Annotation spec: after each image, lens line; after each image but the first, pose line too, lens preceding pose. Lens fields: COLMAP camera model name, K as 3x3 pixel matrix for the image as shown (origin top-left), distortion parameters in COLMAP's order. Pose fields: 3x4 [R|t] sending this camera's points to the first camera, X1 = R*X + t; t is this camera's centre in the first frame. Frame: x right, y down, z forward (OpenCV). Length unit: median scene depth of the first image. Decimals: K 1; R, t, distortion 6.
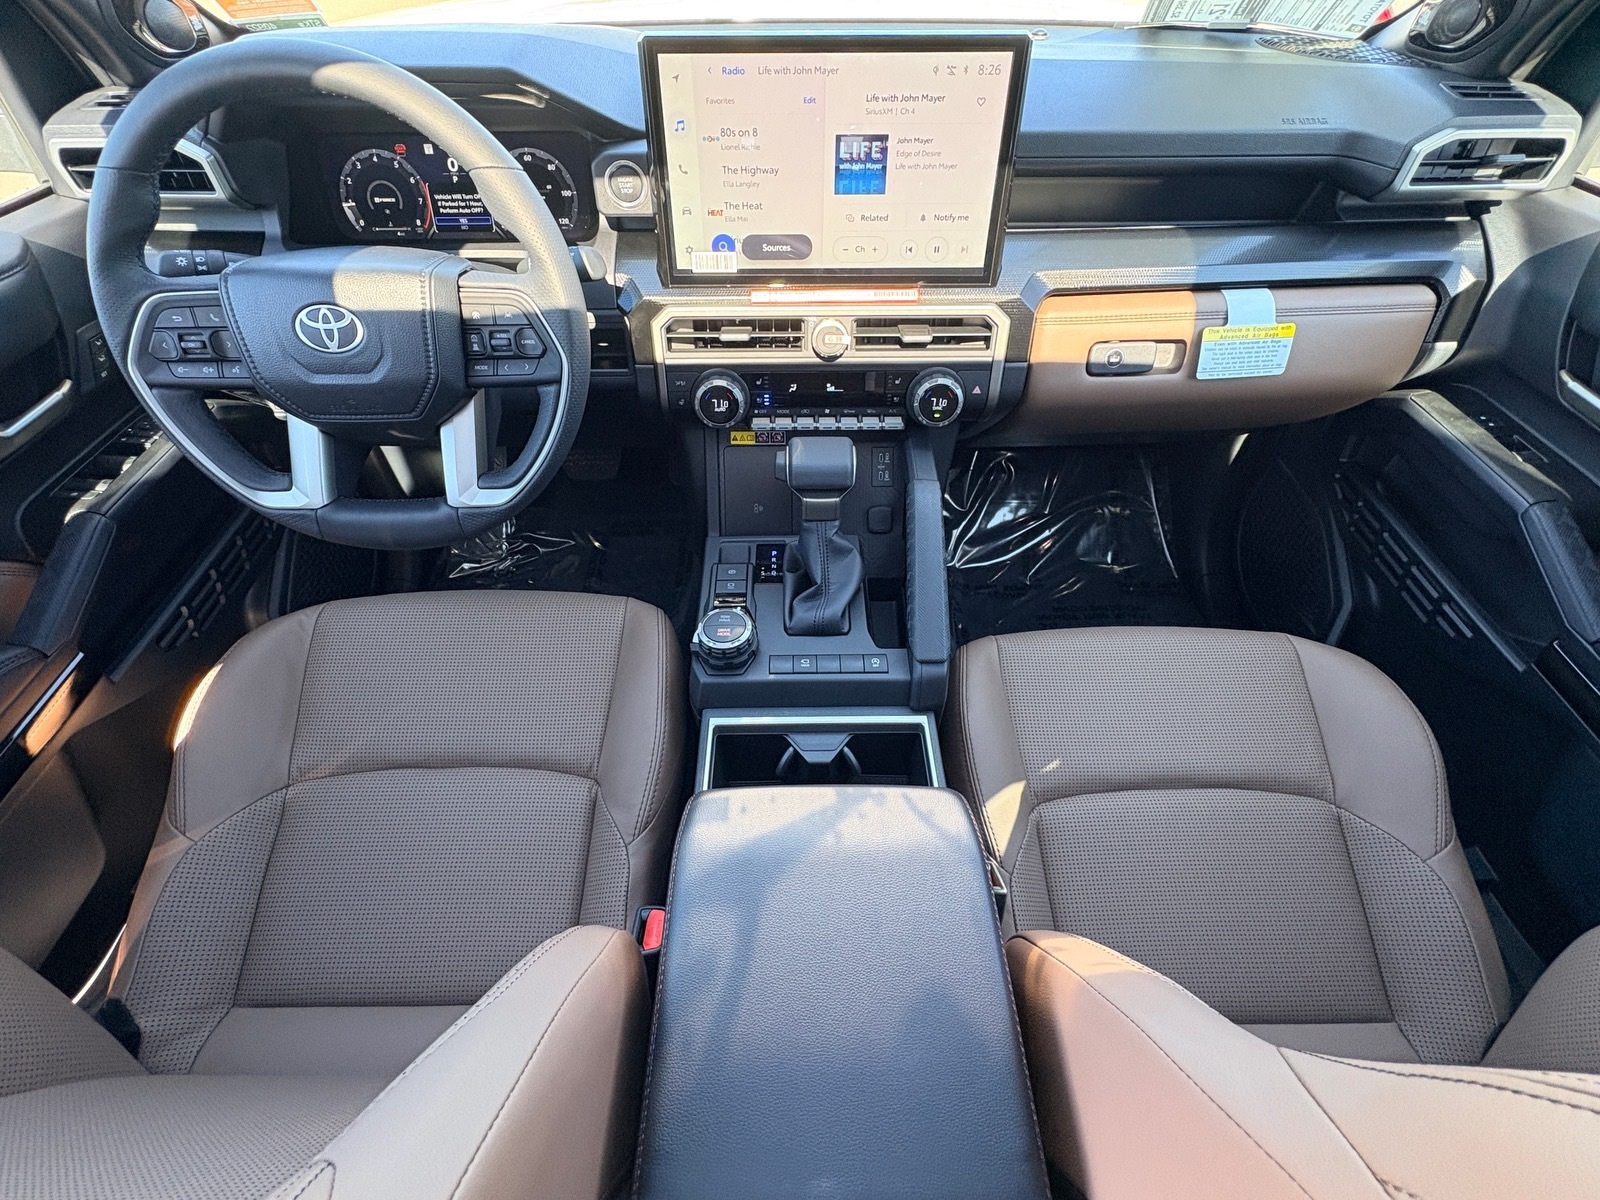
lens RADIAL K [[726.9, 0, 788.5], [0, 726.9, 594.6], [0, 0, 1]] dist [0.002788, -0.000209]
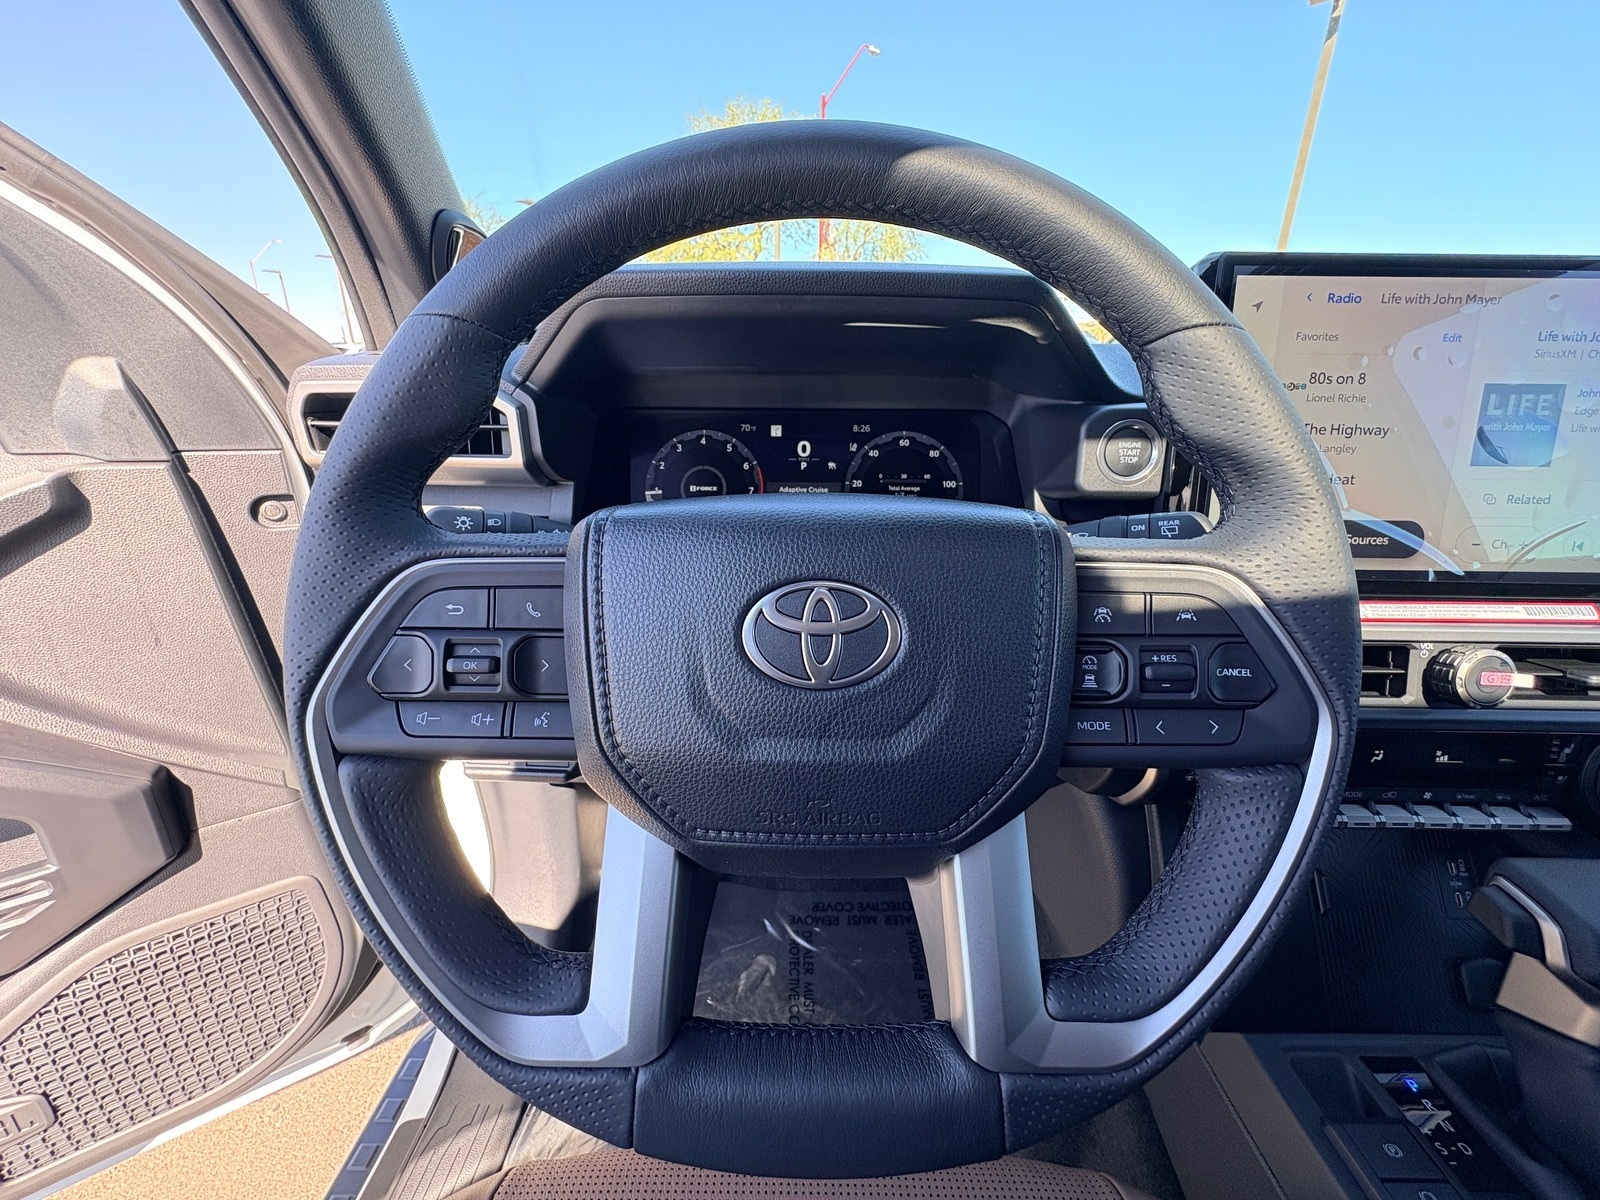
lens RADIAL K [[644.8, 0, 798.6], [0, 644.8, 597.7], [0, 0, 1]] dist [0.006277, -0.001976]
pose [[0.999804, 0.017860, -0.008561, -0.491454], [-0.019804, 0.896165, -0.443278, -0.167698], [-0.000245, 0.443361, 0.896343, 0.503435]]
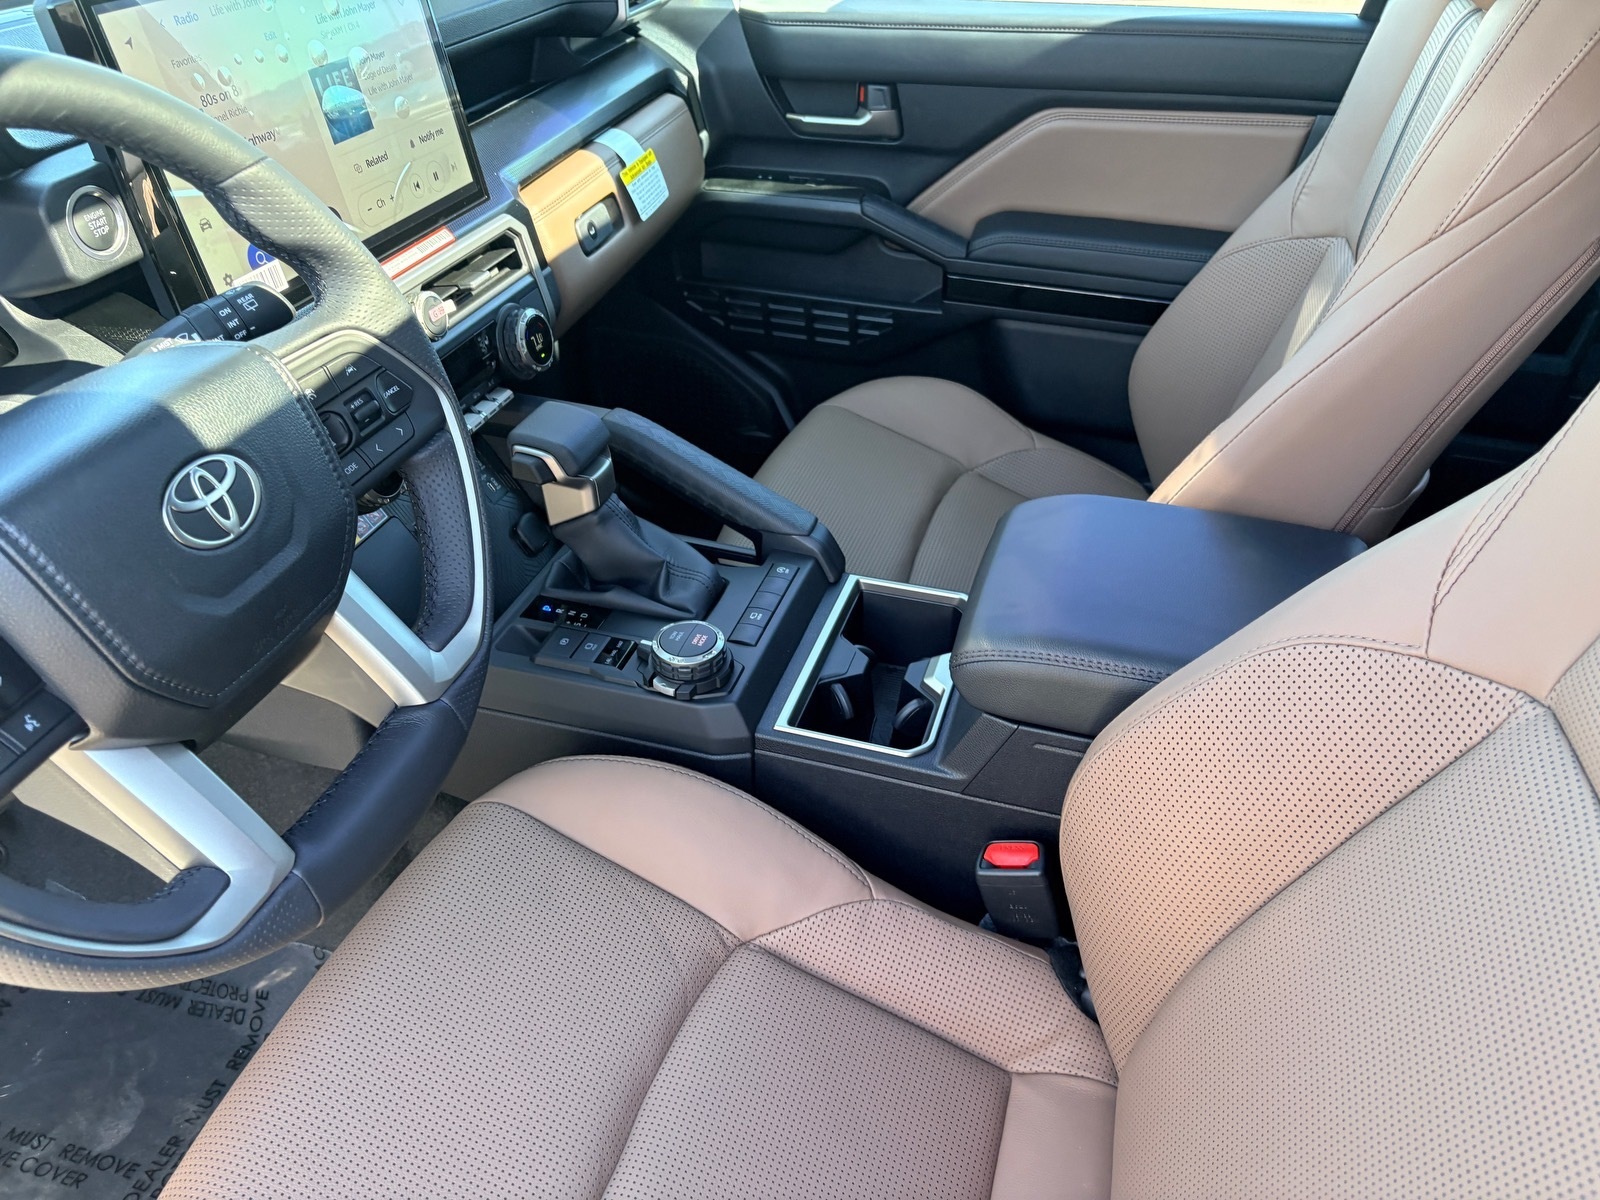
lens RADIAL K [[1228.4, 0, 823.2], [0, 1228.4, 611.0], [0, 0, 1]] dist [0.015355, -0.017860]
pose [[0.285558, -0.545610, 0.787887, -0.967523], [0.684453, 0.691551, 0.230827, -0.162336], [-0.670806, 0.473358, 0.570922, 0.169690]]
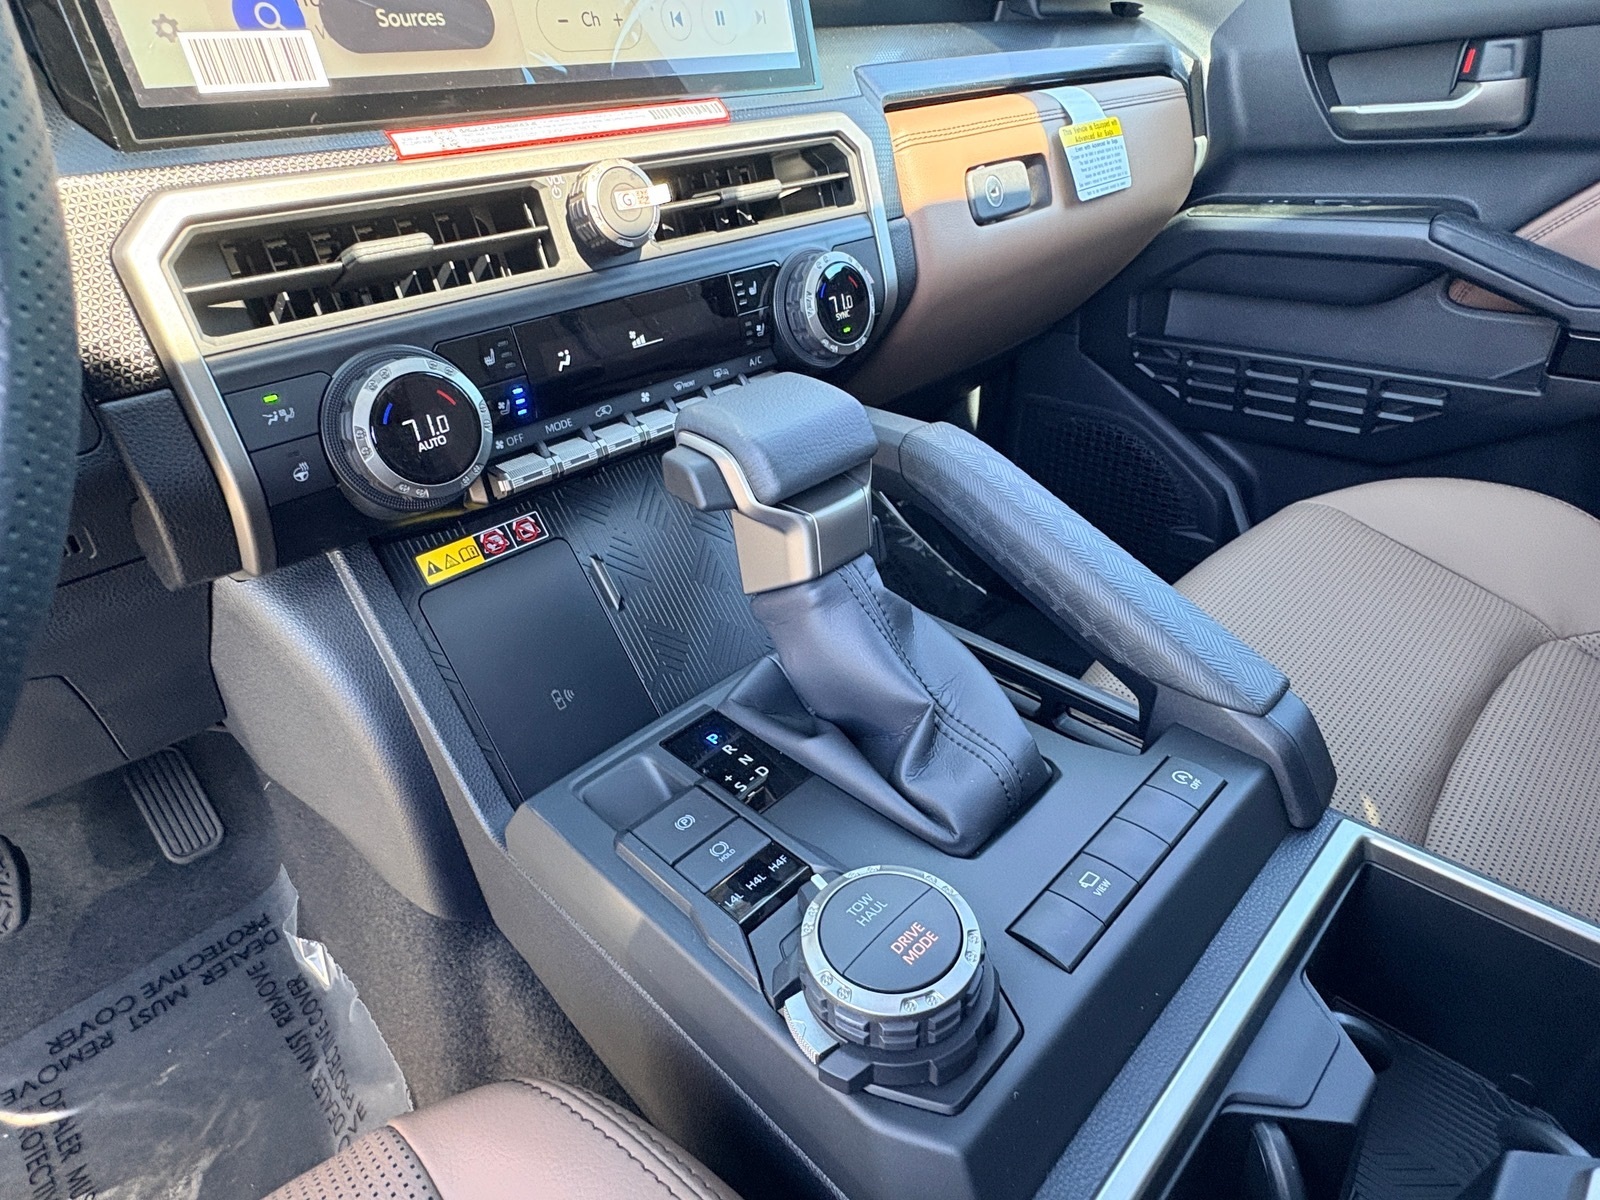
lens RADIAL K [[885.9, 0, 775.3], [0, 885.9, 598.2], [0, 0, 1]] dist [-0.003814, 0.002974]
pose [[0.721918, -0.388588, 0.572567, -0.263484], [0.545684, 0.828504, -0.125737, -0.046668], [-0.425514, 0.403213, 0.810159, 0.636273]]
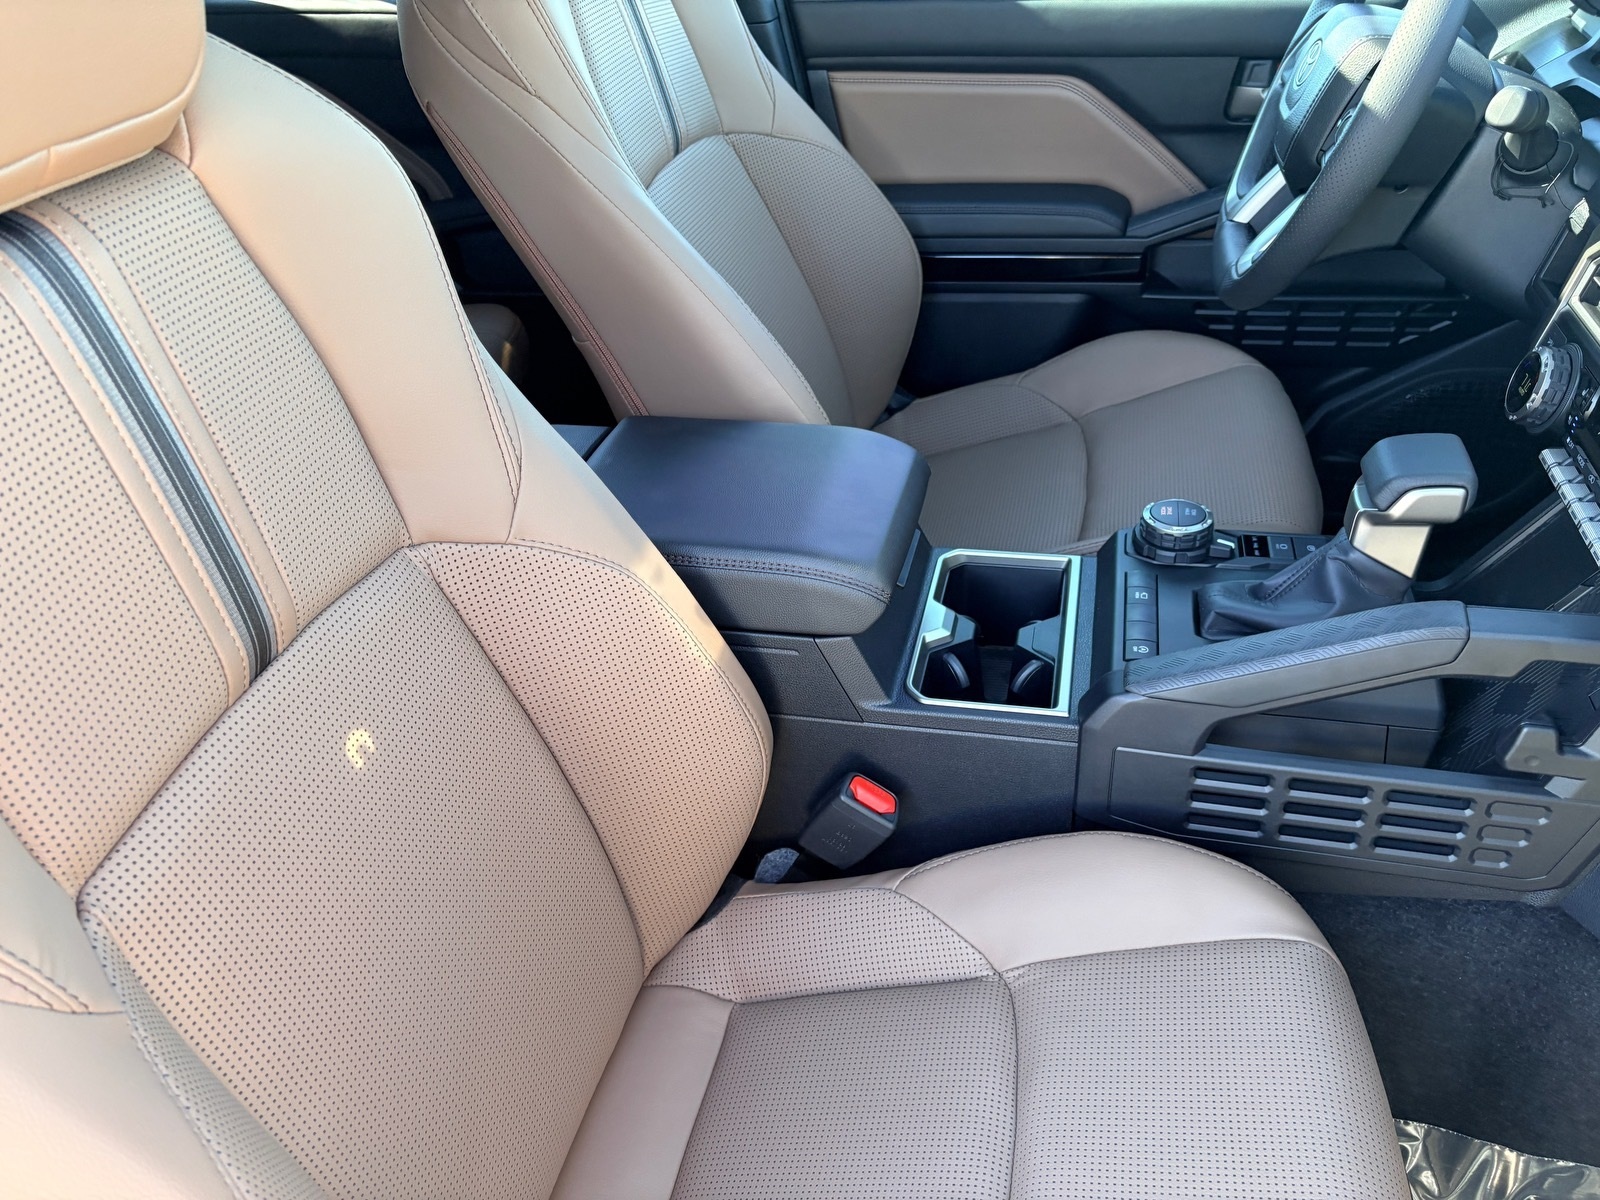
lens RADIAL K [[1228.4, 0, 792.5], [0, 1228.4, 603.8], [0, 0, 1]] dist [0.015355, -0.017860]
pose [[-0.238713, 0.557318, -0.795244, 1.084157], [-0.653850, 0.513228, 0.555947, -0.359896], [0.717981, 0.652682, 0.241888, 0.415109]]
